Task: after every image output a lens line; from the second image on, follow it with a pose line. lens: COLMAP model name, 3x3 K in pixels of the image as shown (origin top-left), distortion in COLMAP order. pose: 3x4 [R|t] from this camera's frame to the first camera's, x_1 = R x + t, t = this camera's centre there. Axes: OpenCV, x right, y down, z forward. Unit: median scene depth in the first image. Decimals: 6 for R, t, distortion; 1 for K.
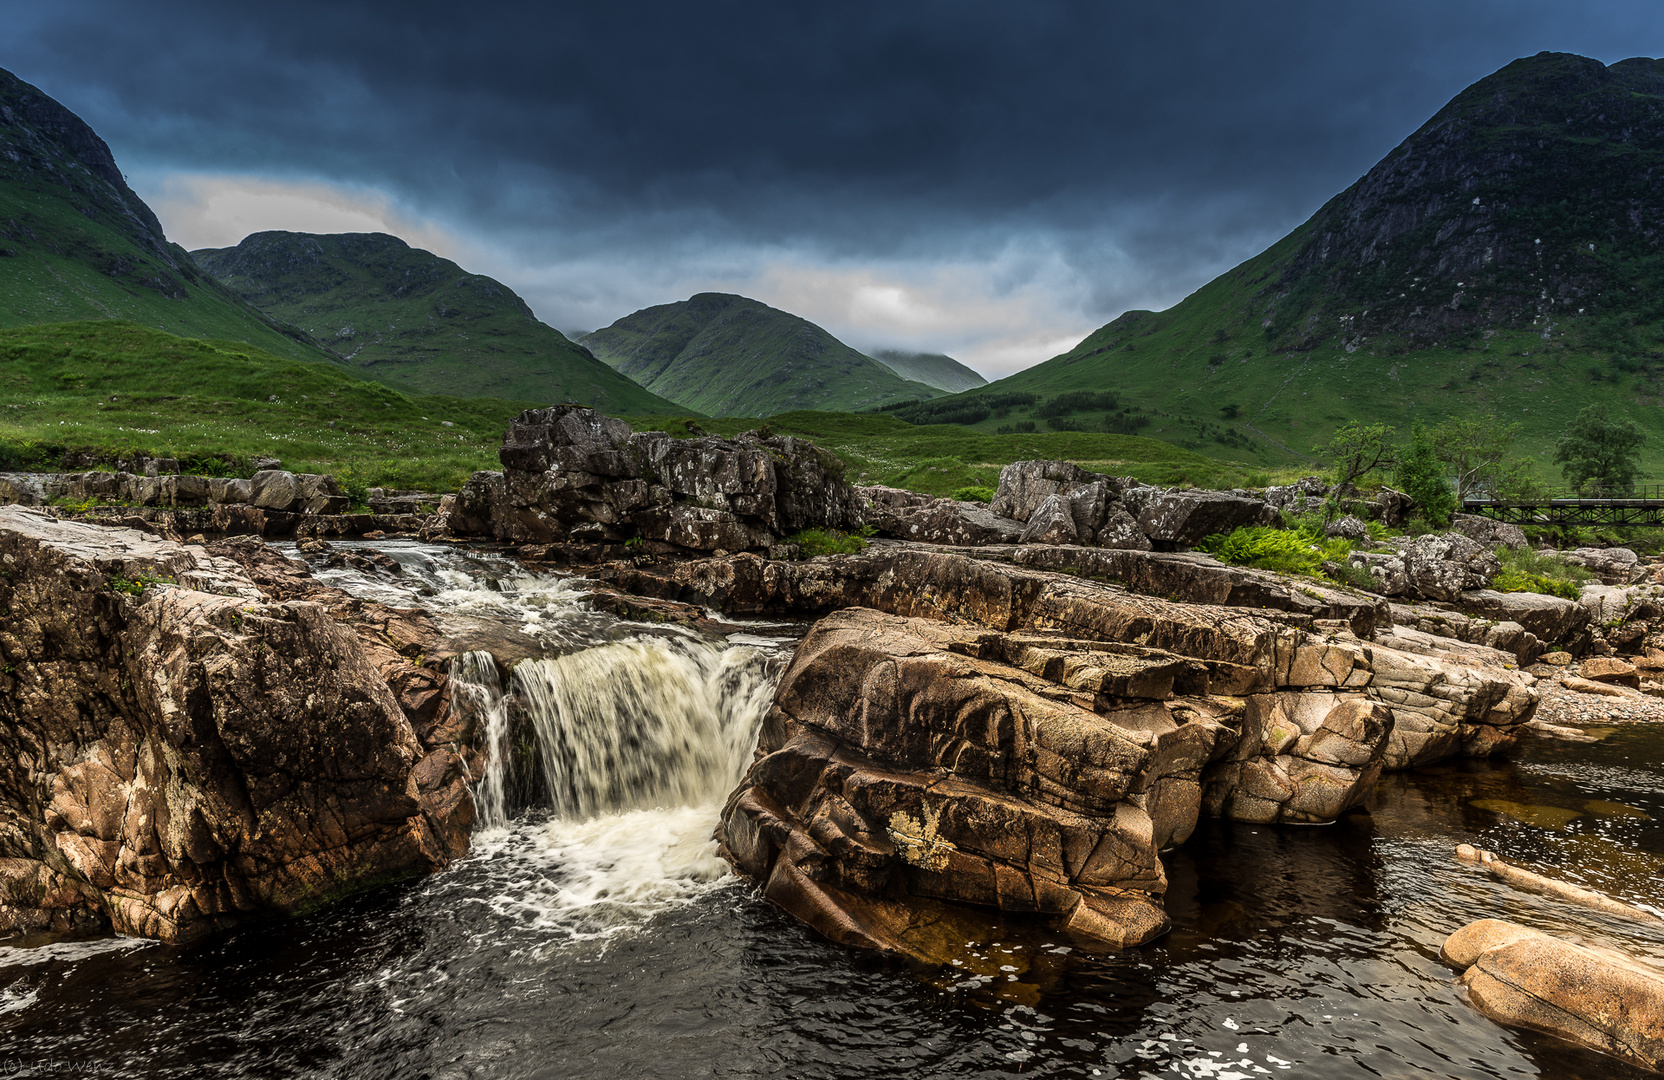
lens RADIAL K [[1136.9, 0, 842.4], [0, 1136.9, 562.5], [0, 0, 1]] dist [0.007419, 0.001446]
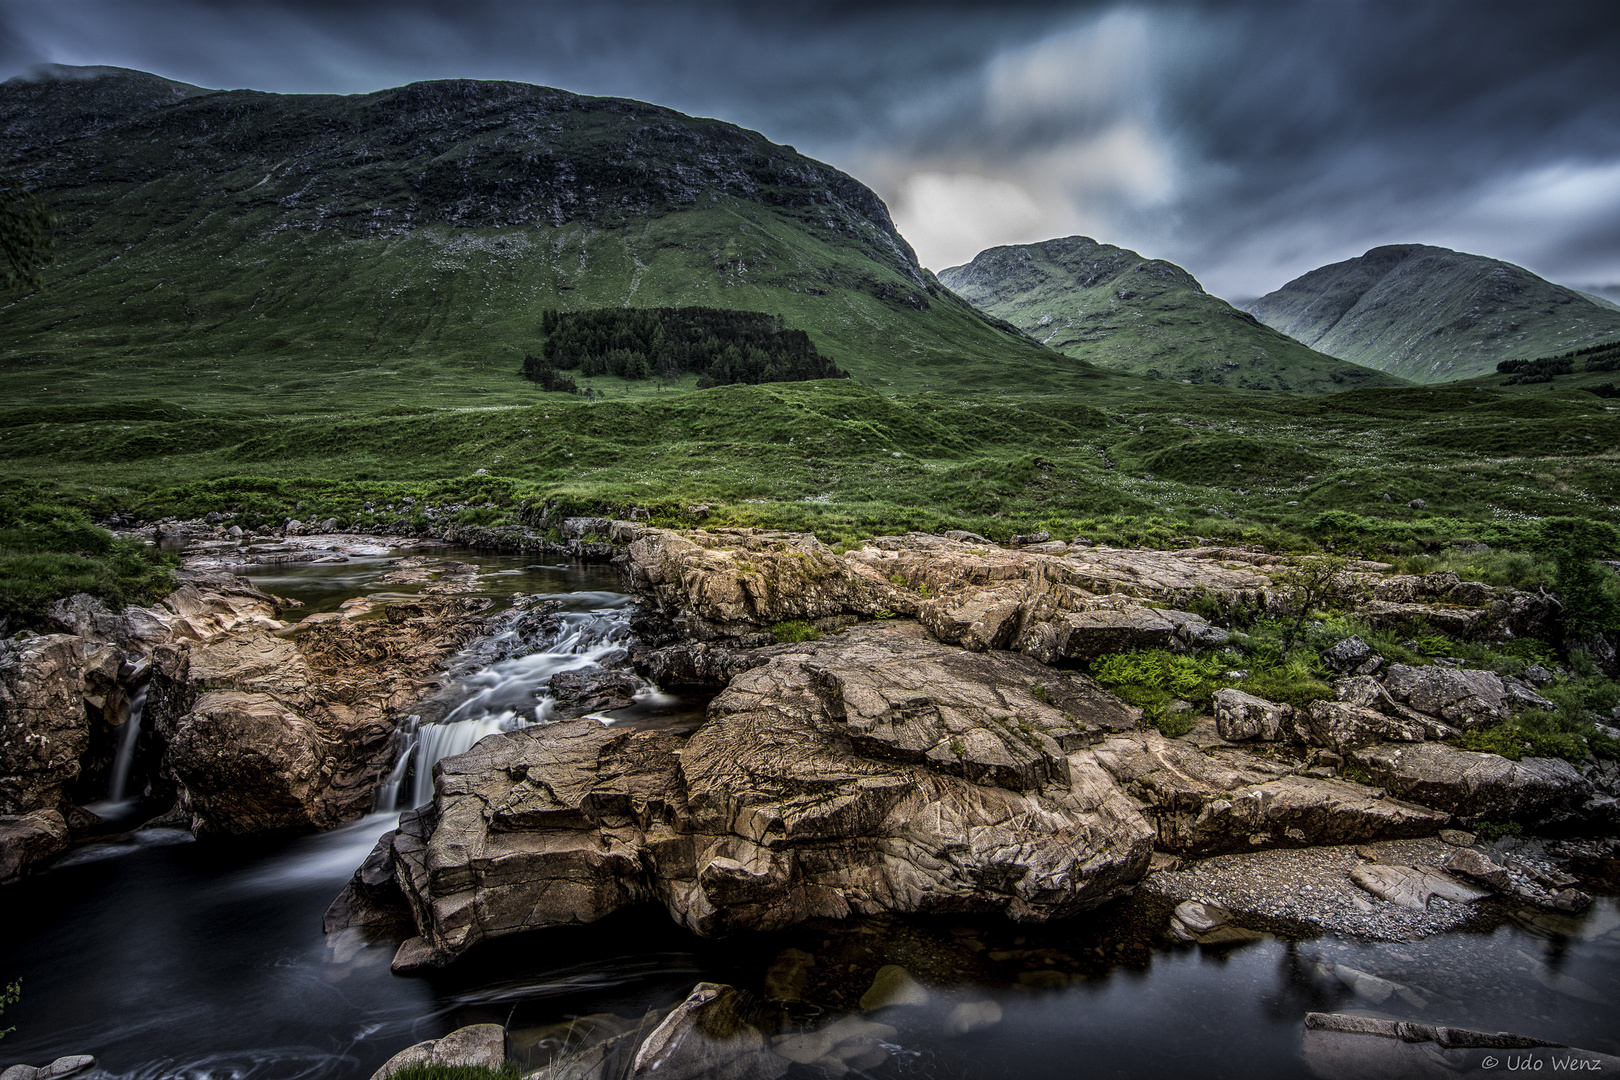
lens RADIAL K [[960.4, 0, 812.5], [0, 960.4, 534.2], [0, 0, 1]] dist [0.000463, -0.011706]
pose [[0.785274, 0.044767, -0.617529, 0.834727], [-0.022348, 0.998782, 0.043987, -0.219423], [0.618746, -0.020741, 0.785318, 0.105829]]
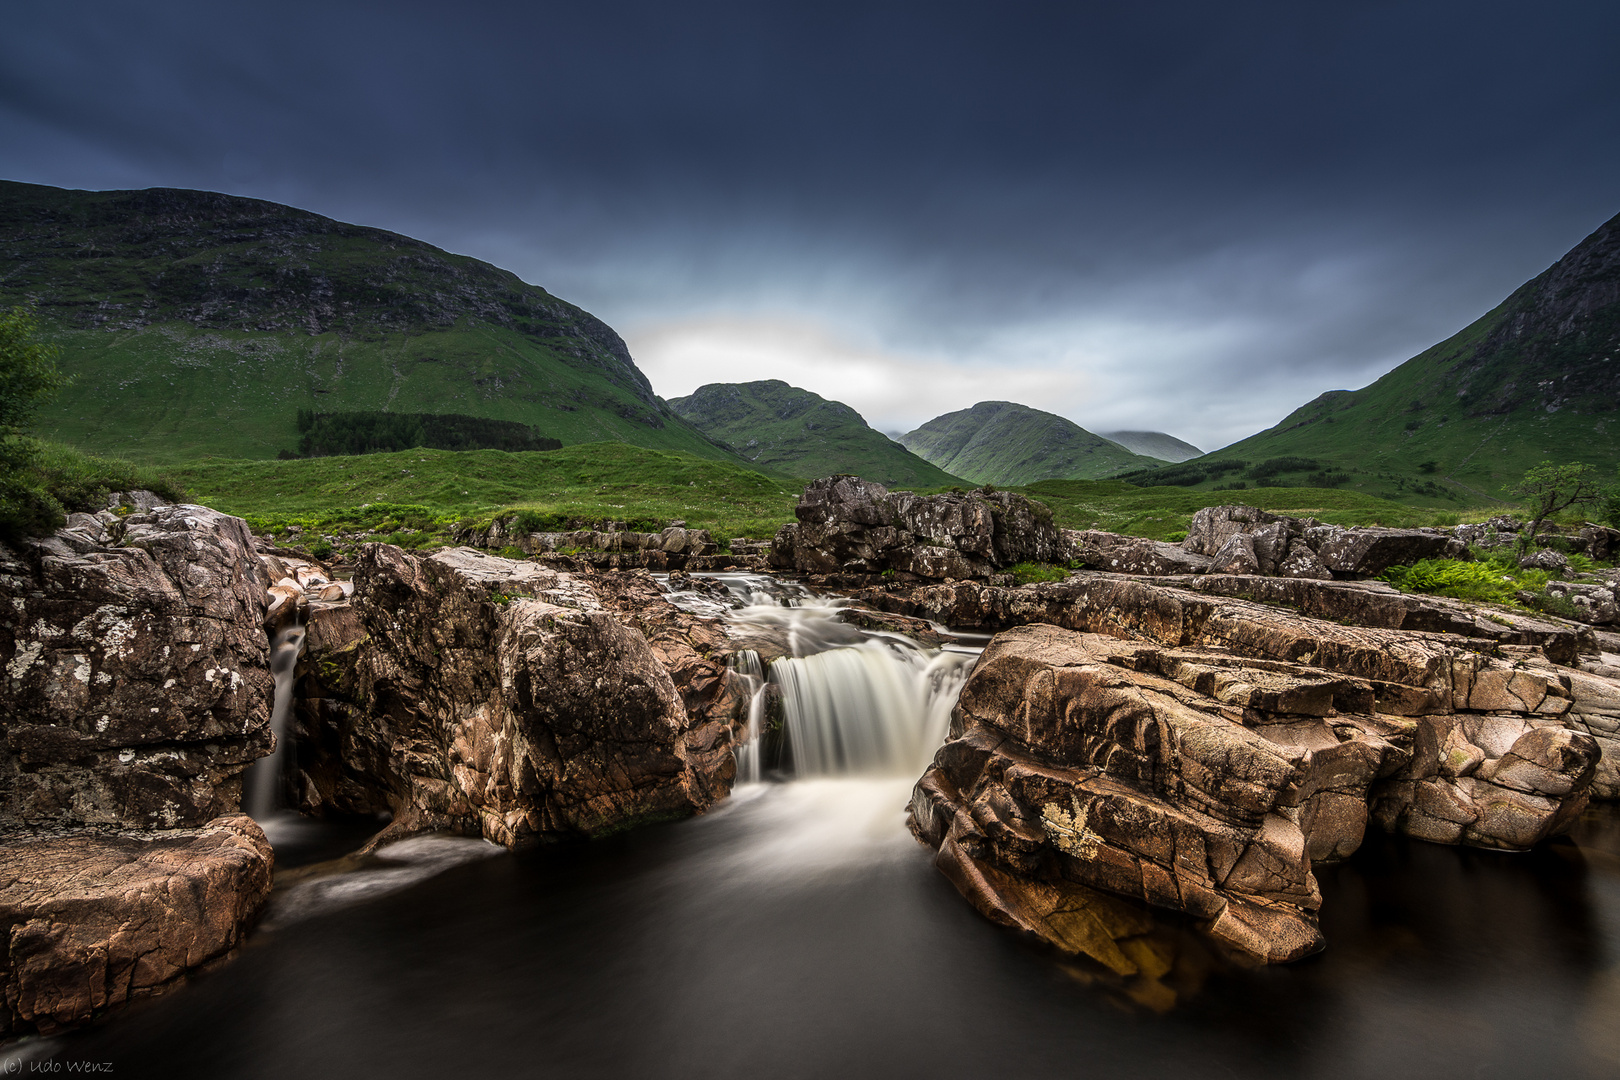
lens RADIAL K [[791.5, 0, 809.7], [0, 791.5, 535.3], [0, 0, 1]] dist [-0.004888, 0.005138]
pose [[0.942903, -0.016569, -0.332656, 0.049077], [-0.006578, 0.997641, -0.068337, 0.003059], [0.333004, 0.066624, 0.940569, 0.081920]]
